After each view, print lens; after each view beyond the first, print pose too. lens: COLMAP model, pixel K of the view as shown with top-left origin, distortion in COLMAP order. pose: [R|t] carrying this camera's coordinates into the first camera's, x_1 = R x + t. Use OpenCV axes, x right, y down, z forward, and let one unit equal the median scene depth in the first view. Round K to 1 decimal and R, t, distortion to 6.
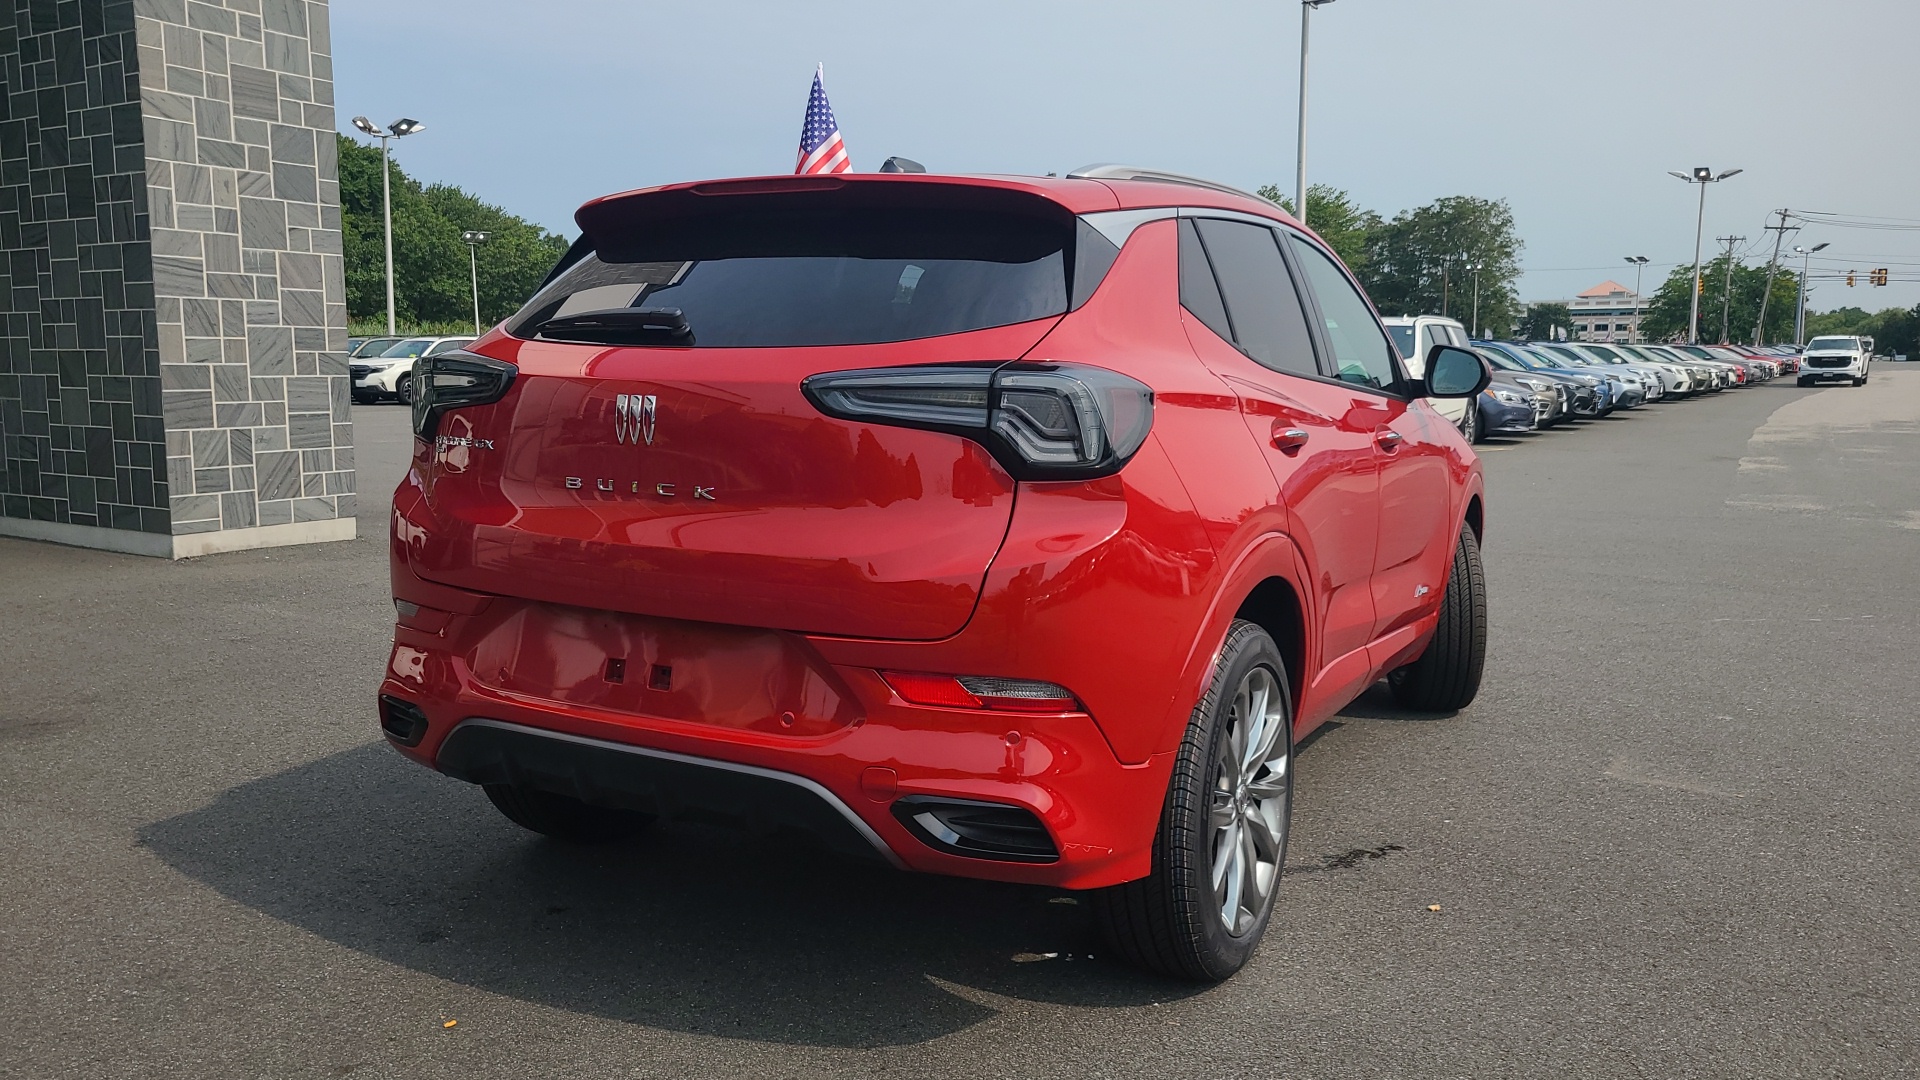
lens RADIAL K [[1435.1, 0, 922.0], [0, 1435.1, 561.6], [0, 0, 1]] dist [0.031259, -0.003077]
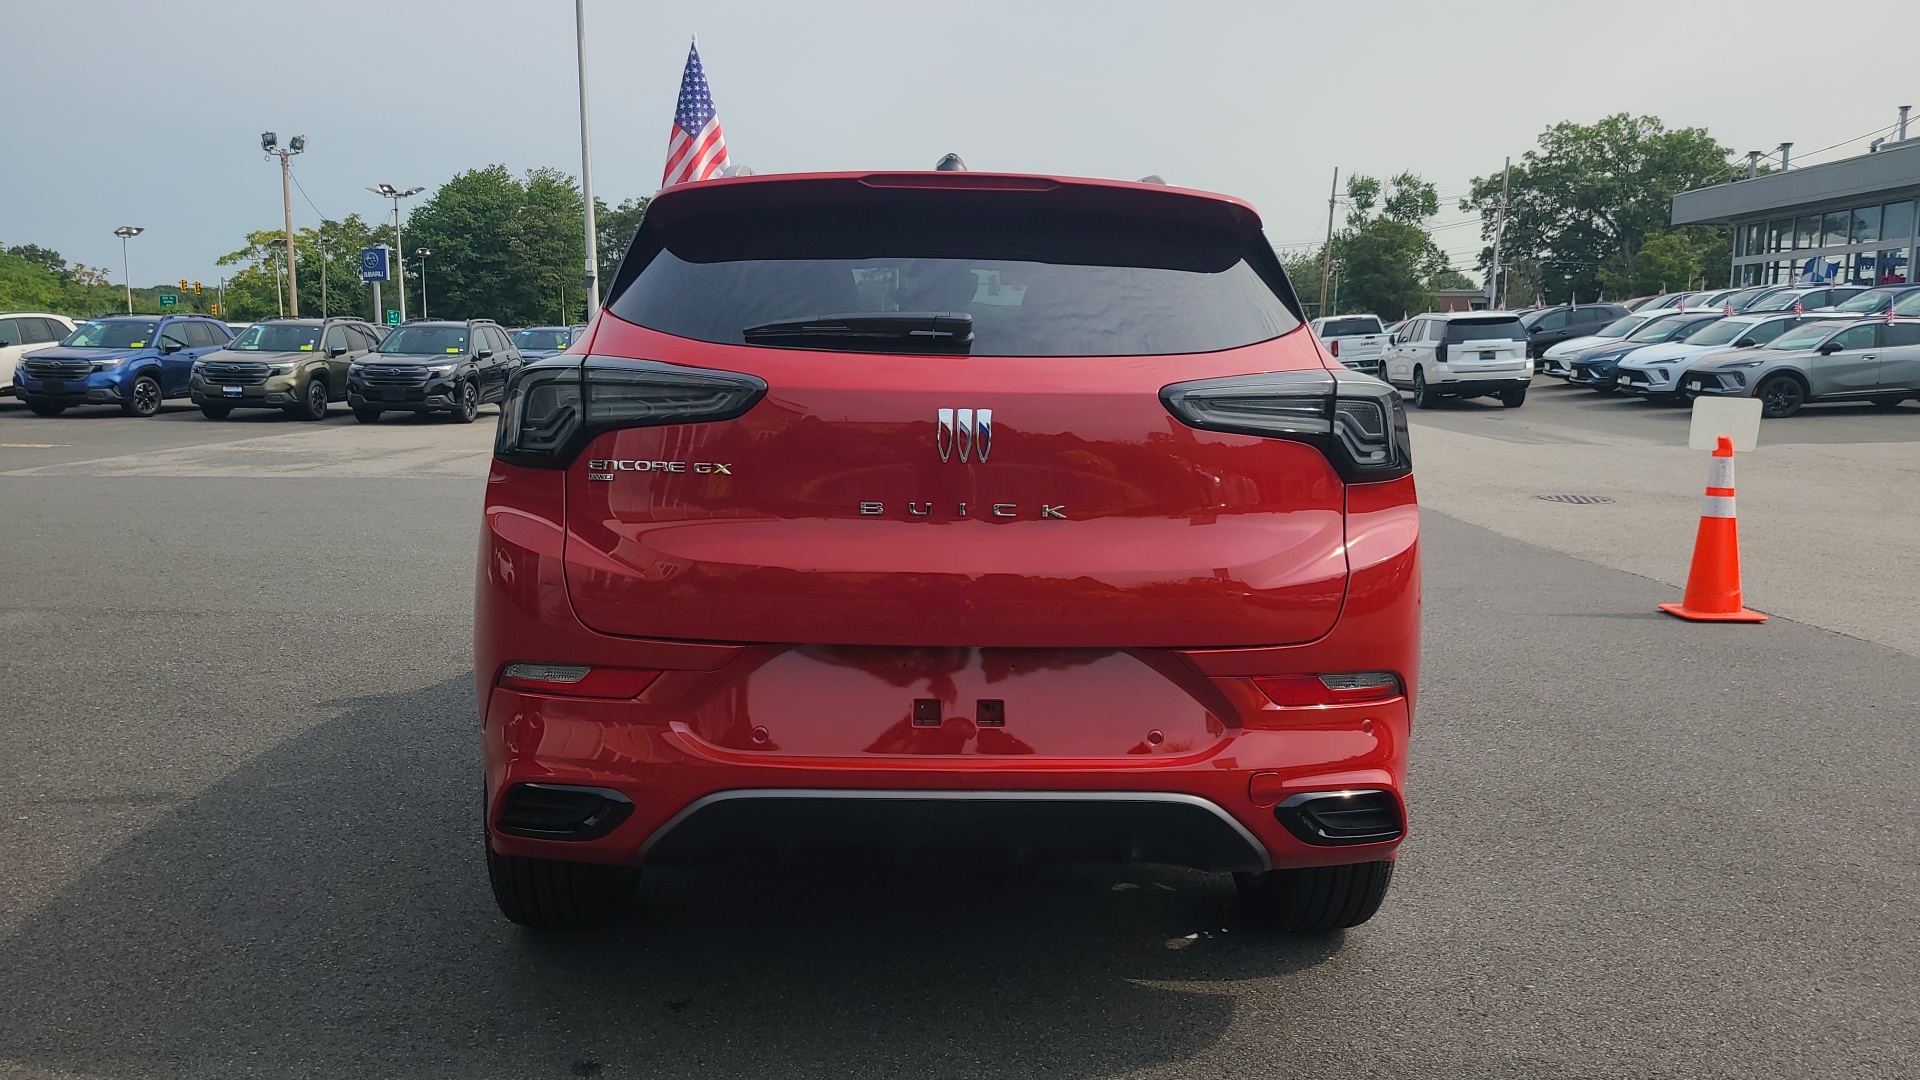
lens RADIAL K [[1444.2, 0, 954.4], [0, 1444.2, 532.7], [0, 0, 1]] dist [0.038269, -0.000043]
pose [[0.861783, -0.061385, 0.503549, -0.611239], [0.066328, 0.997765, 0.008117, -0.040792], [-0.502922, 0.026404, 0.863928, 0.185804]]
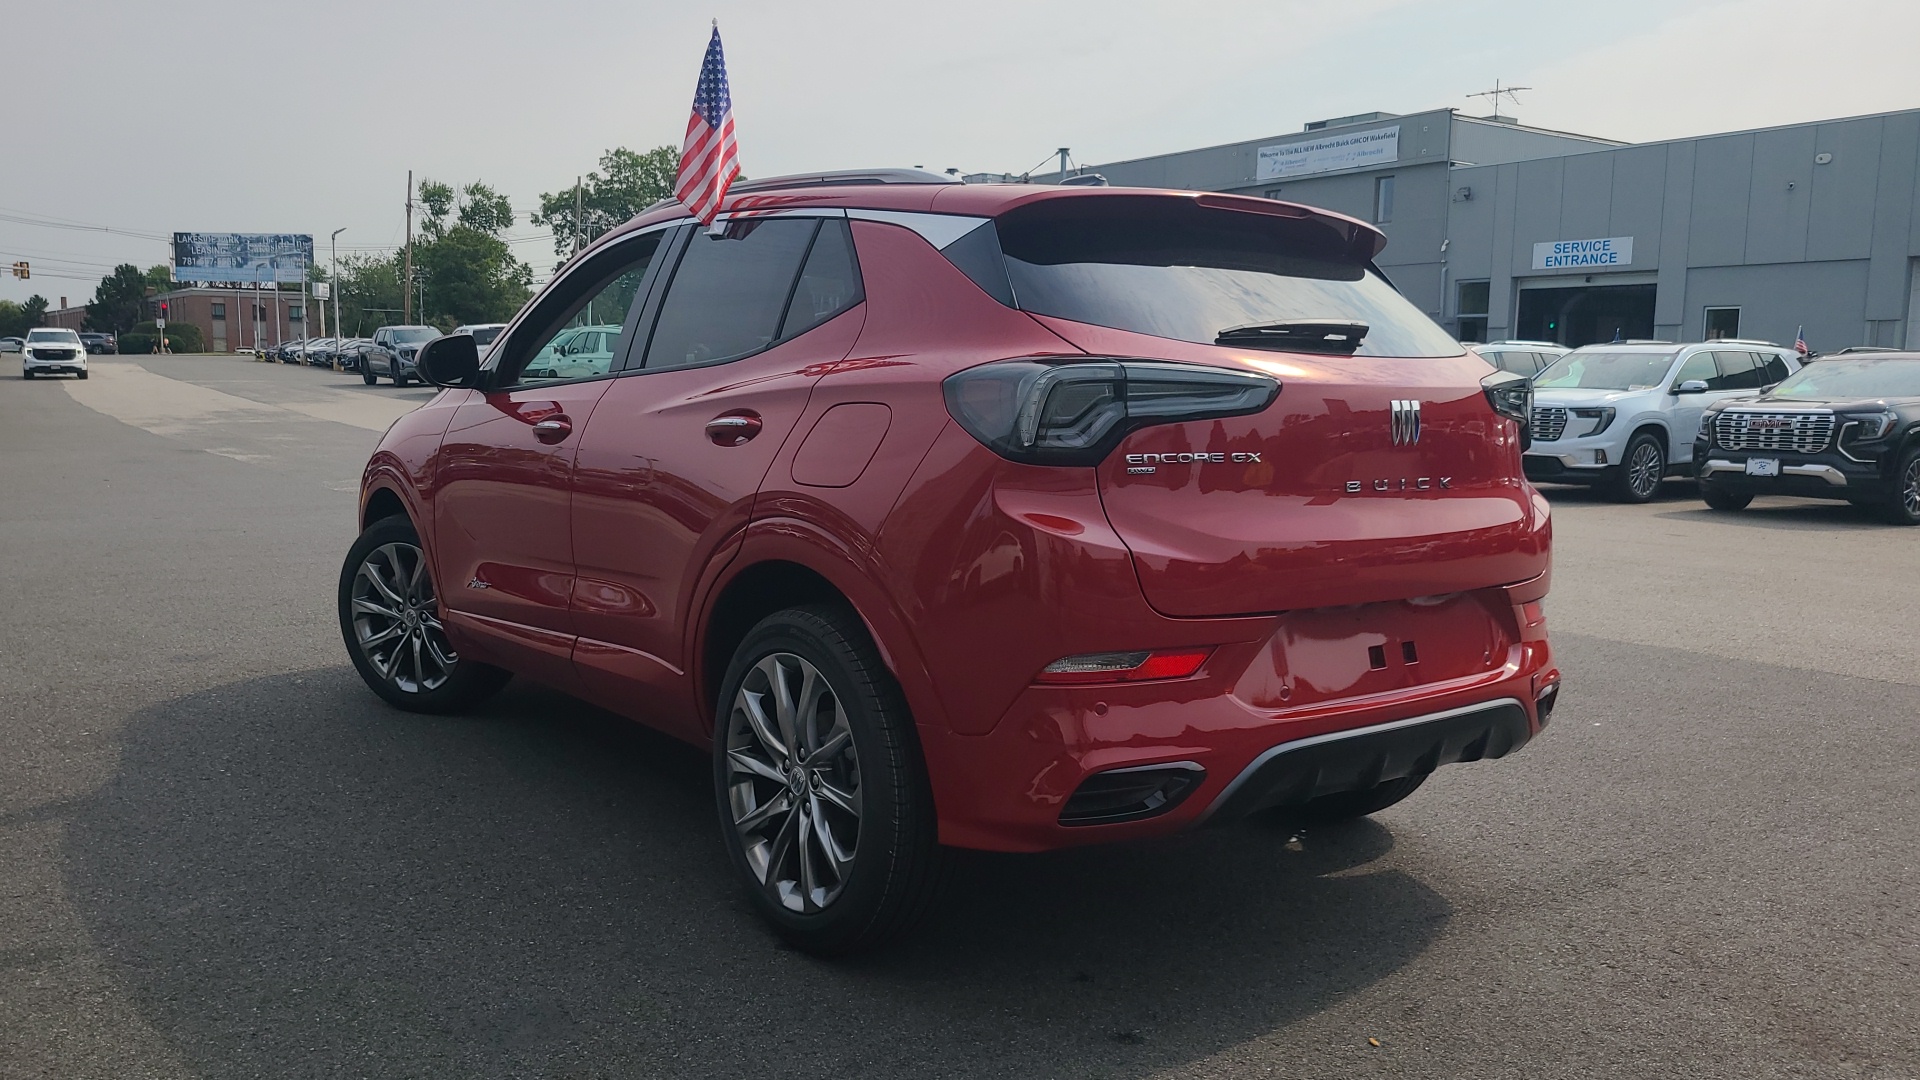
lens RADIAL K [[1444.2, 0, 954.4], [0, 1444.2, 532.7], [0, 0, 1]] dist [0.038269, -0.000043]
pose [[0.401424, -0.100435, 0.910369, -1.244517], [0.114109, 0.991709, 0.059092, -0.110079], [-0.908756, 0.080160, 0.409556, 0.783579]]
